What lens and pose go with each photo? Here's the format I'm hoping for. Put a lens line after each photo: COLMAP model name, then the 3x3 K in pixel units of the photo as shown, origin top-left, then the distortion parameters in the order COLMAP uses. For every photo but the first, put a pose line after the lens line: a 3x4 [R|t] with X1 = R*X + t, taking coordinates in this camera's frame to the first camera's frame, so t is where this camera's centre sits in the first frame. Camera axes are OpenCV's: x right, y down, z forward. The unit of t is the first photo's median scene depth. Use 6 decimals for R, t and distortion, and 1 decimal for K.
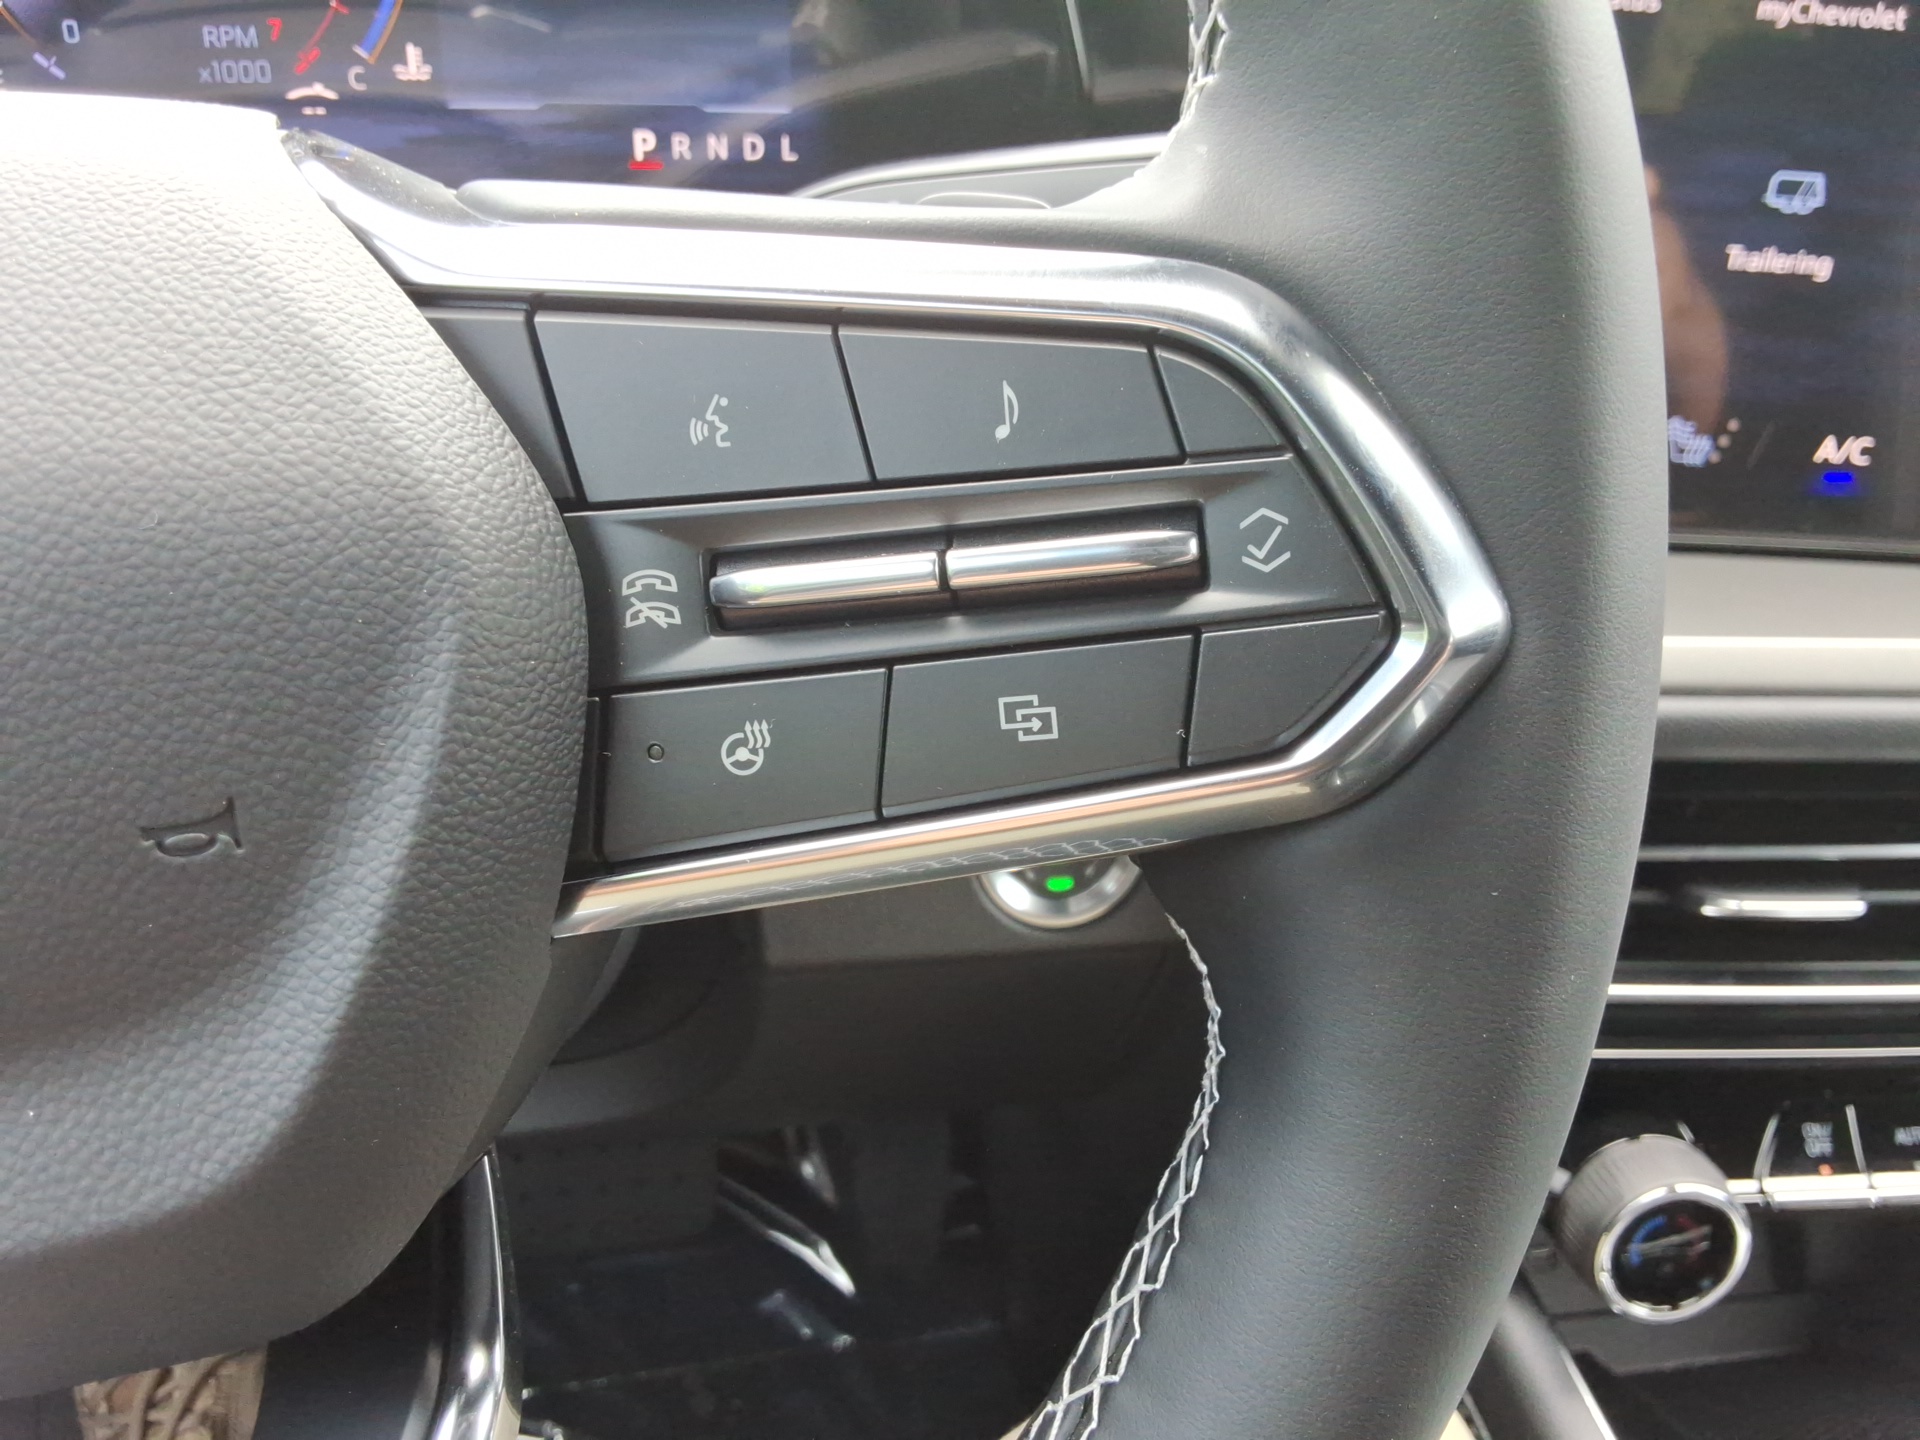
lens RADIAL K [[1554.4, 0, 963.3], [0, 1554.4, 728.6], [0, 0, 1]] dist [0.125786, -0.191265]
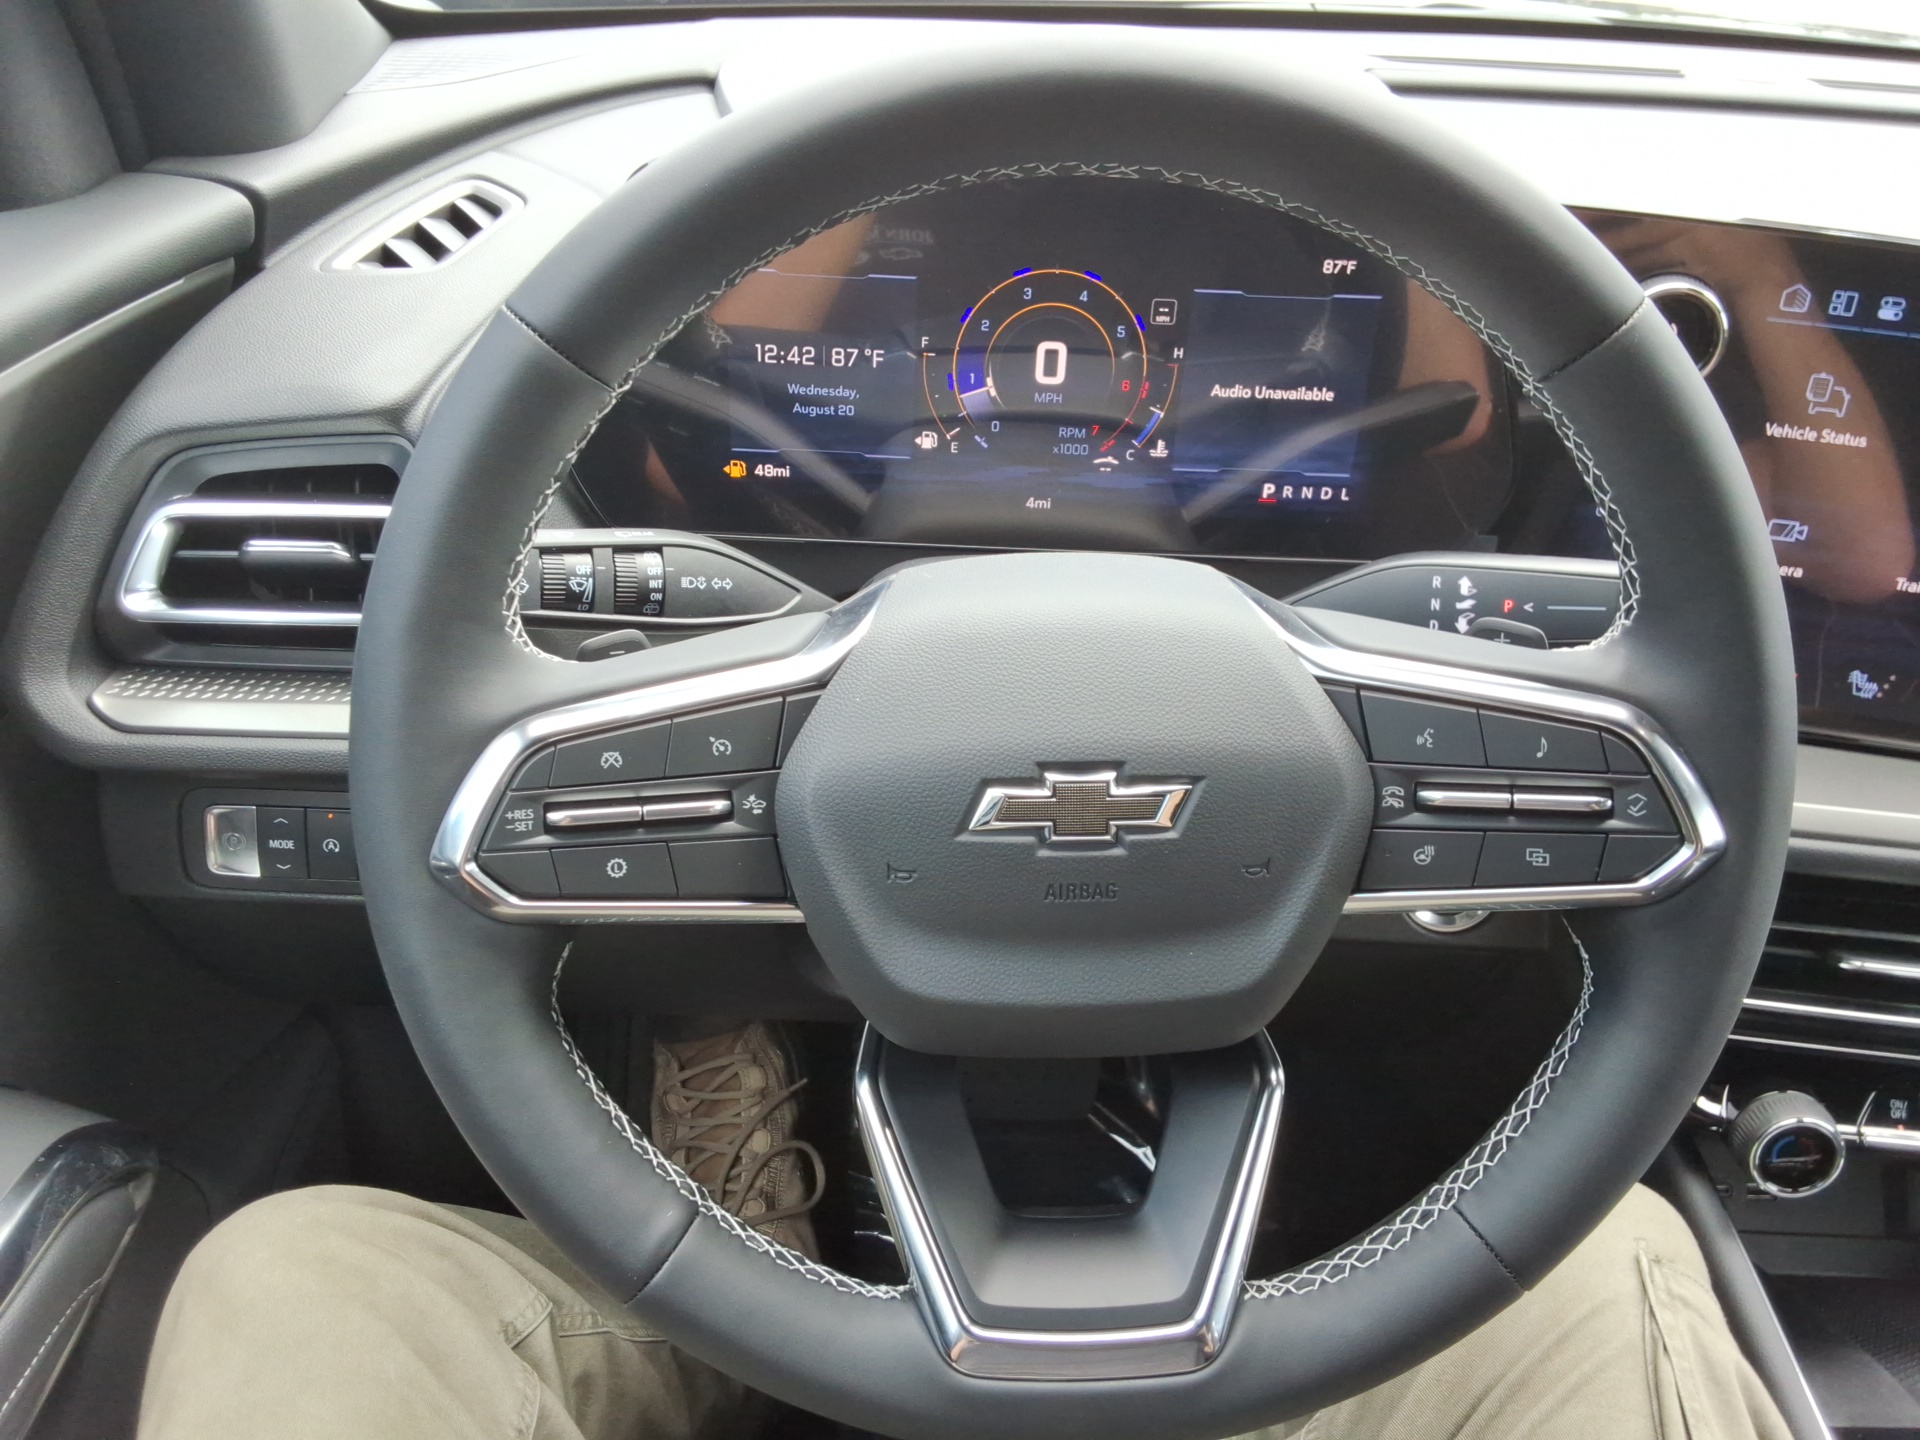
lens RADIAL K [[1554.4, 0, 963.3], [0, 1554.4, 728.6], [0, 0, 1]] dist [0.125786, -0.191265]
pose [[0.986814, 0.096428, -0.129999, -0.539355], [-0.094885, 0.995325, 0.018023, -0.162525], [0.131129, -0.005451, 0.991350, -1.649183]]
